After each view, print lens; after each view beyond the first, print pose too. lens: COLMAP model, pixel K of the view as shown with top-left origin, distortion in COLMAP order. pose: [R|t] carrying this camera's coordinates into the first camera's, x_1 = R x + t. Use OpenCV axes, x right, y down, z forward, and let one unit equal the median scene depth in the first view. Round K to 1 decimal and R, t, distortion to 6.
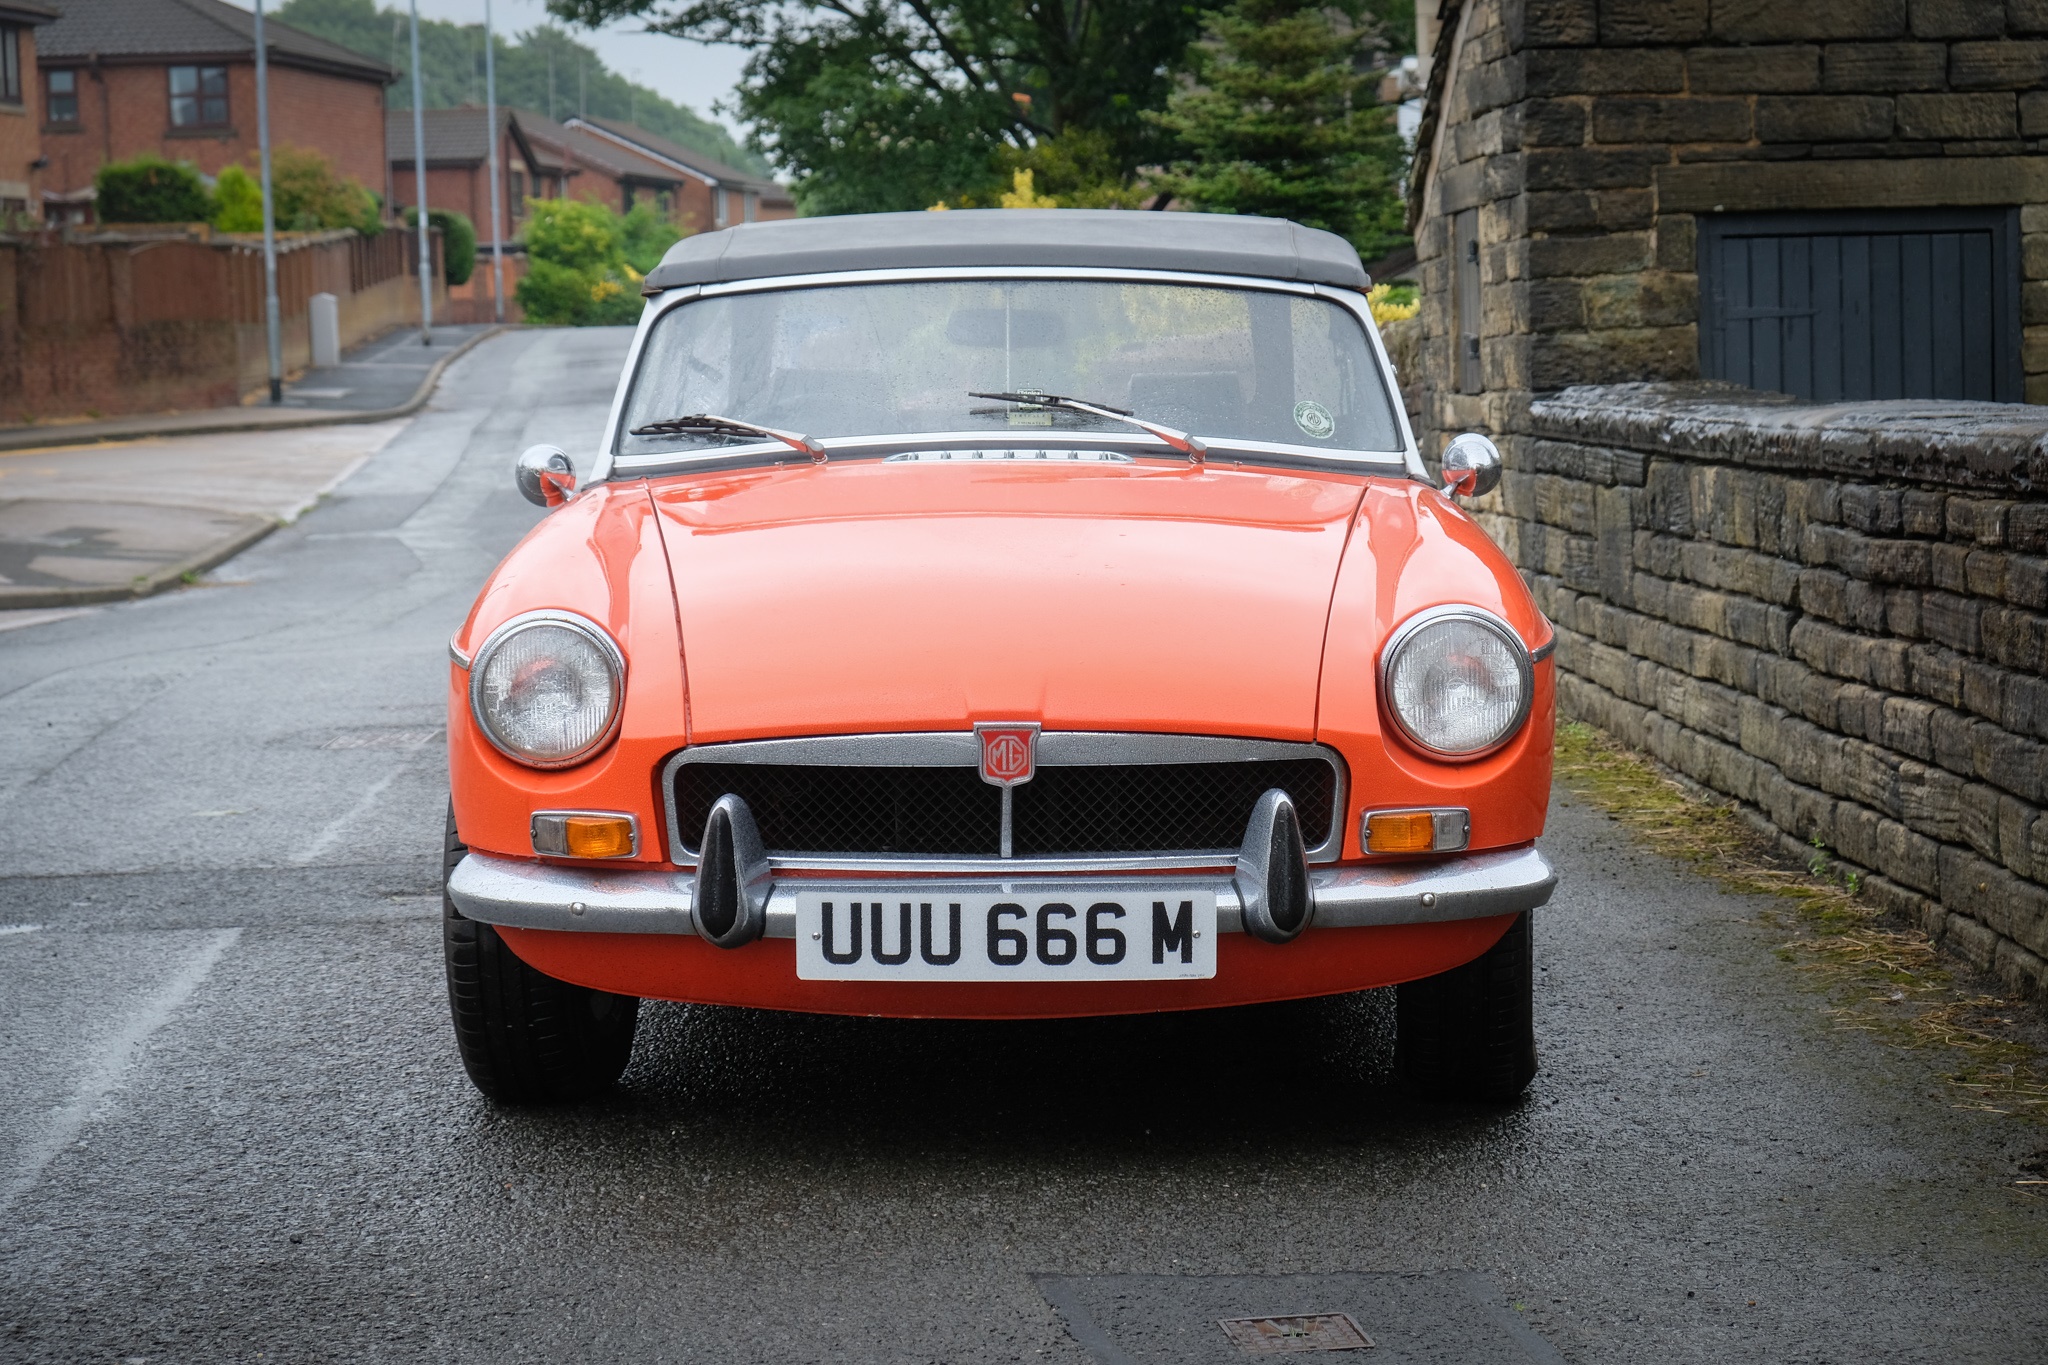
lens RADIAL K [[5801.1, 0, 1024.0], [0, 5801.1, 682.5], [0, 0, 1]] dist [0.148338, -0.366599]
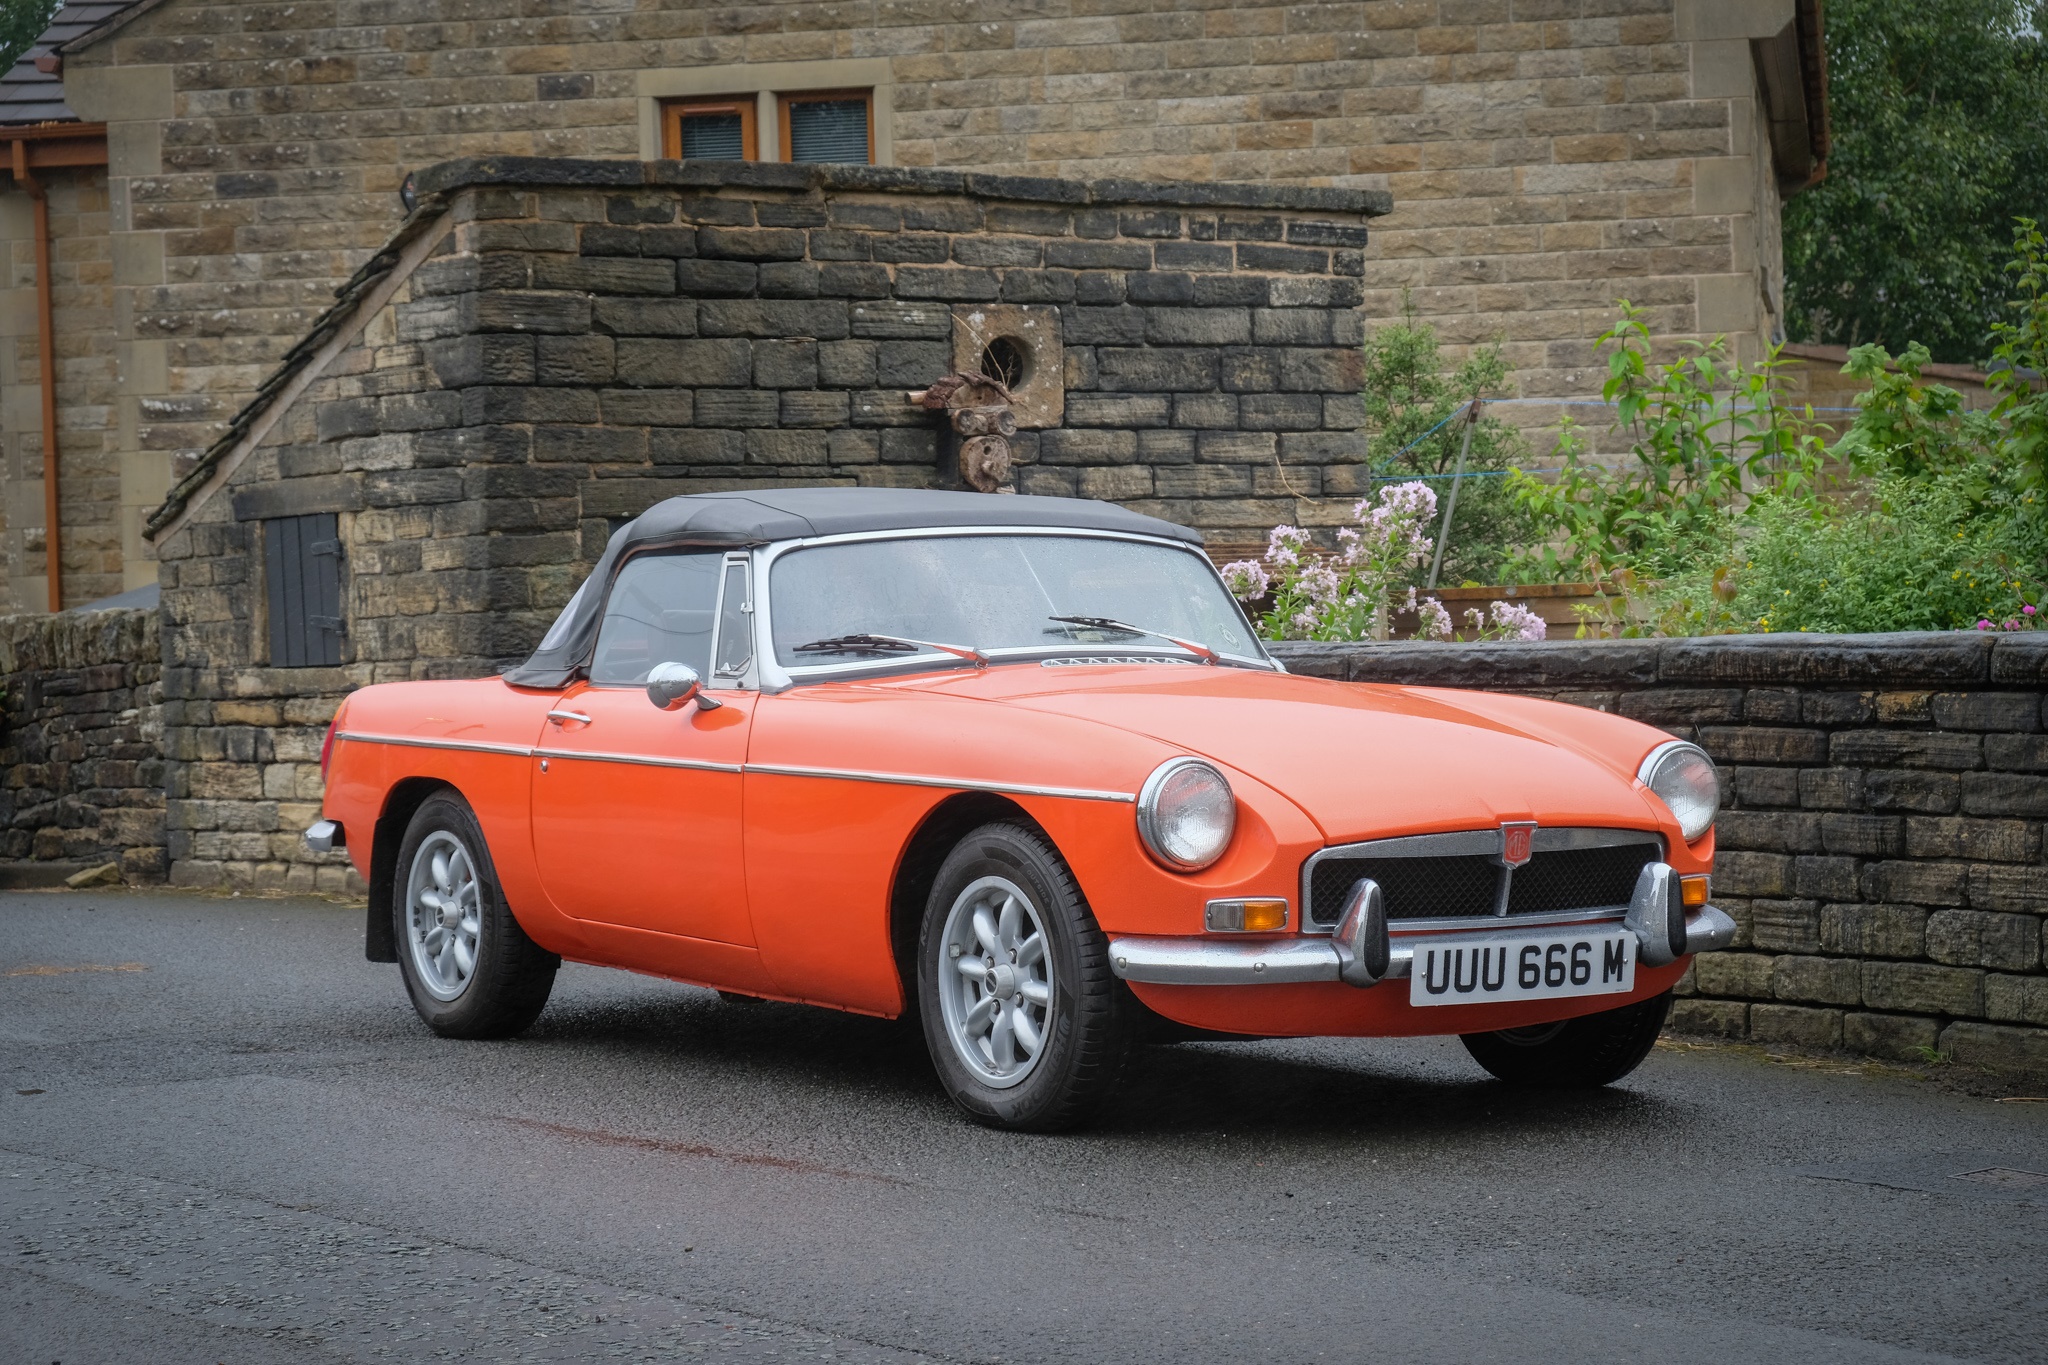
lens RADIAL K [[5801.1, 0, 1024.0], [0, 5801.1, 682.5], [0, 0, 1]] dist [0.148338, -0.366599]
pose [[0.735395, -0.004319, 0.677625, -0.689691], [0.052660, 0.997320, -0.050794, 0.025171], [-0.675589, 0.073037, 0.733652, 0.007409]]
